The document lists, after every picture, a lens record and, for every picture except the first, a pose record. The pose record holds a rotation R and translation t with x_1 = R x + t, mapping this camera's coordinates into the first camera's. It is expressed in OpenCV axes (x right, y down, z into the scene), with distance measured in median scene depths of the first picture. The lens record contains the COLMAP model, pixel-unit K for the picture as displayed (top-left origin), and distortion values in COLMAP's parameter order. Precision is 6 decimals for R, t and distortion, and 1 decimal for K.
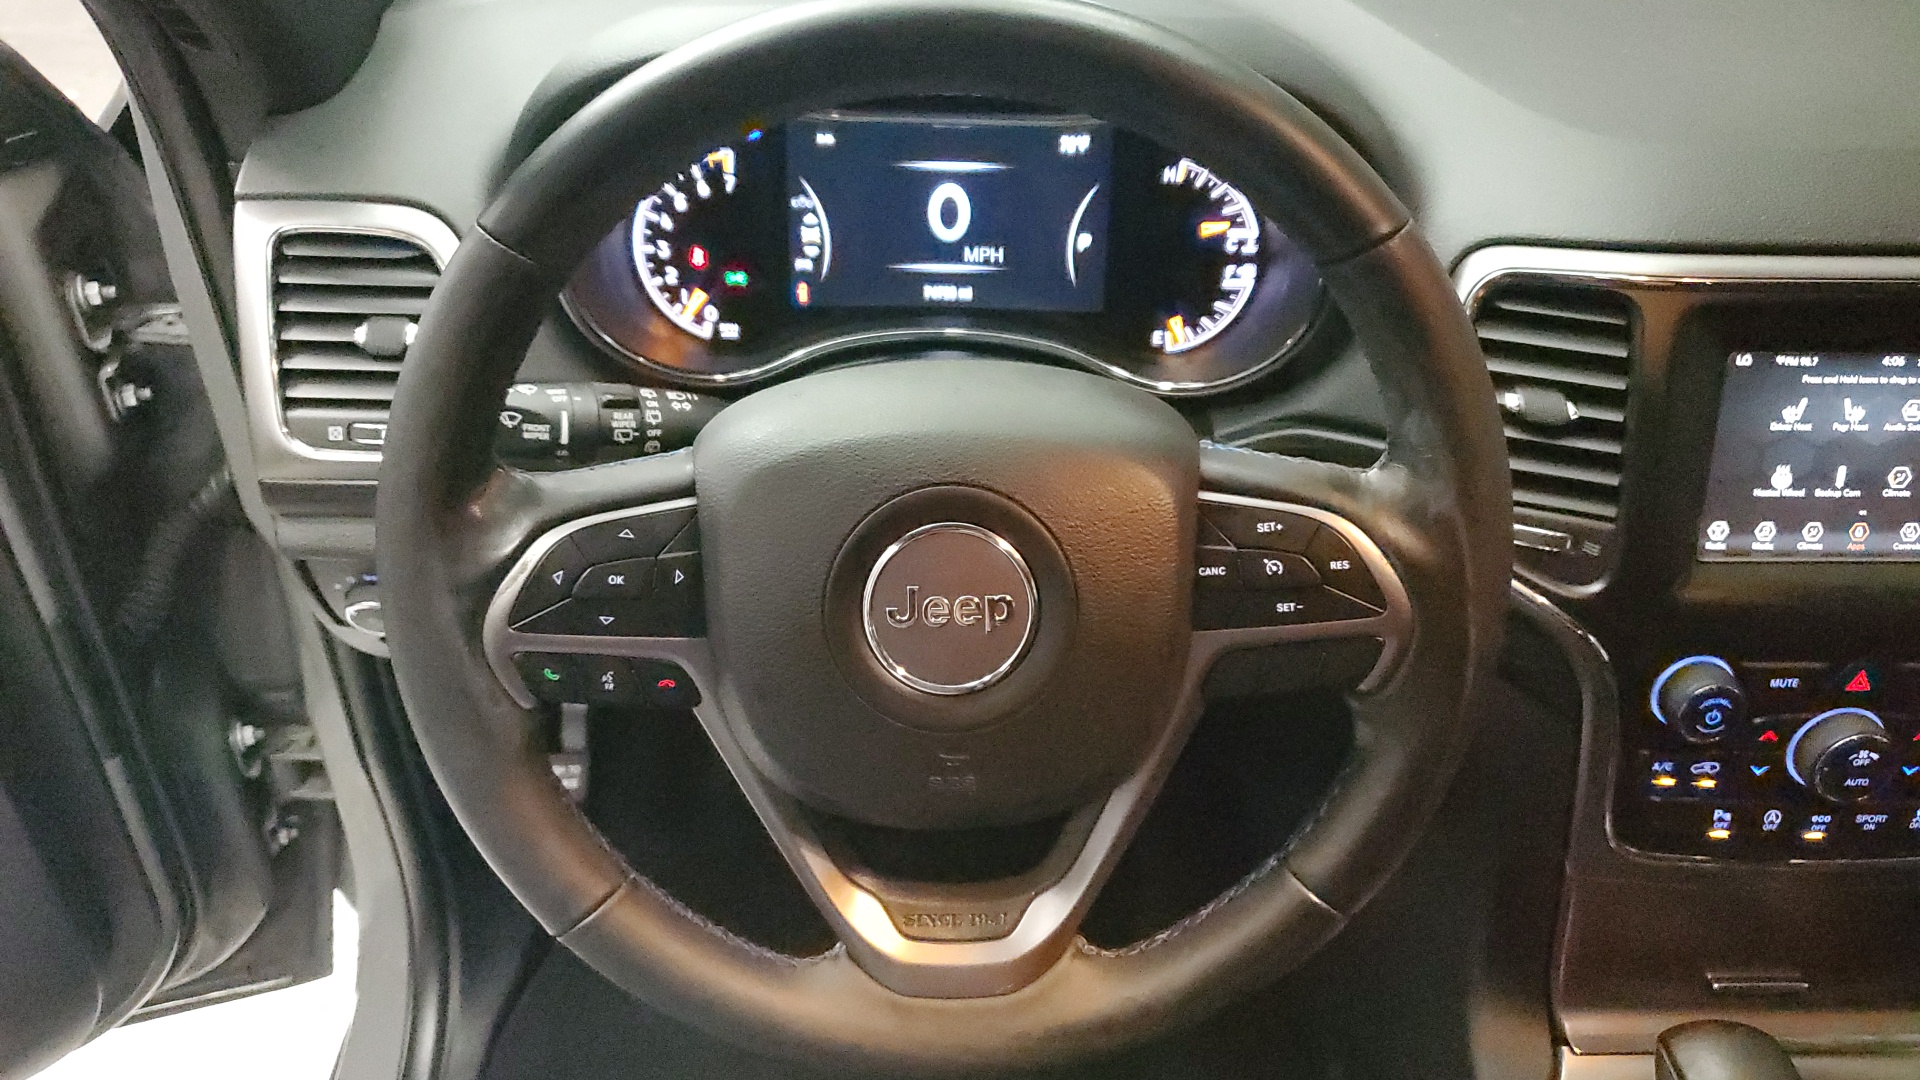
lens RADIAL K [[1496.1, 0, 978.7], [0, 1496.1, 547.0], [0, 0, 1]] dist [0.076011, -0.088993]
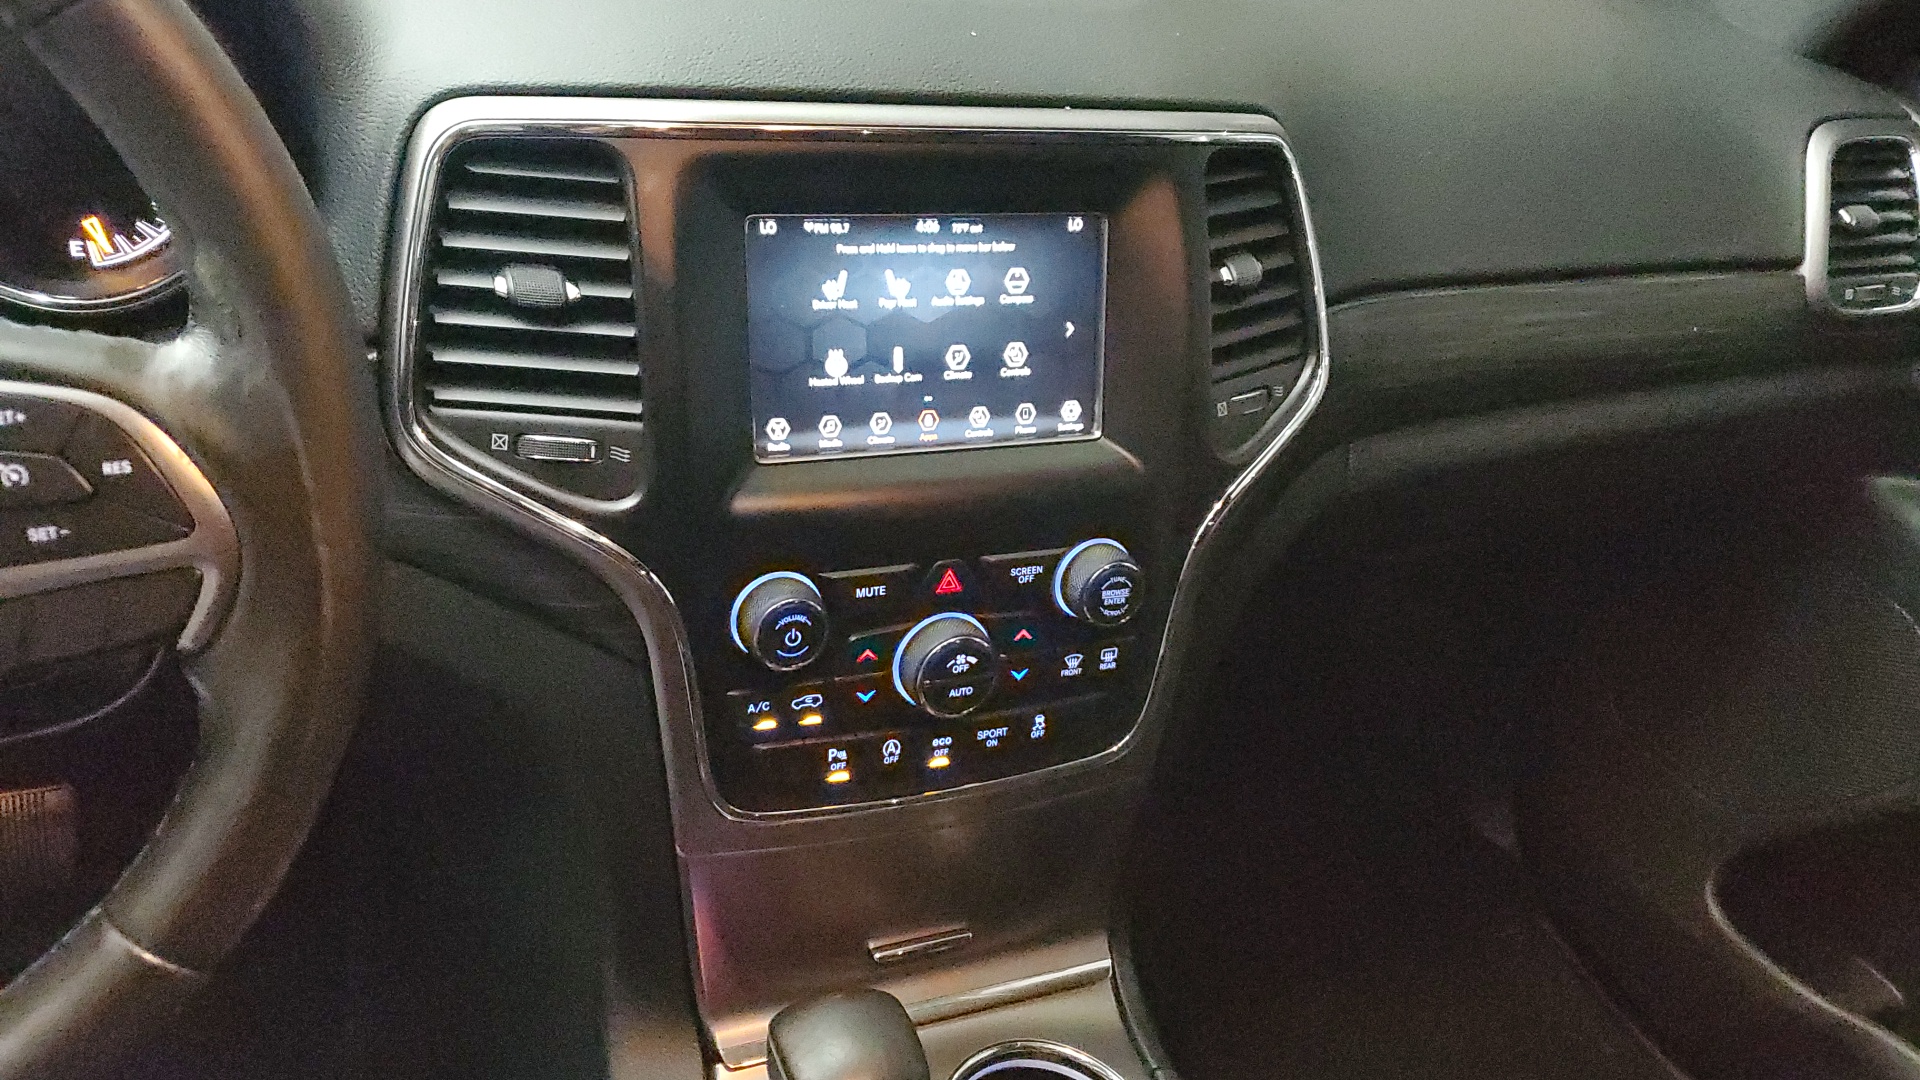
lens RADIAL K [[1496.1, 0, 960.3], [0, 1496.1, 529.5], [0, 0, 1]] dist [0.076011, -0.088993]
pose [[0.929470, -0.099851, 0.355128, 0.257851], [0.124750, 0.991033, -0.047857, 0.096852], [-0.347165, 0.088784, 0.933592, 0.148649]]
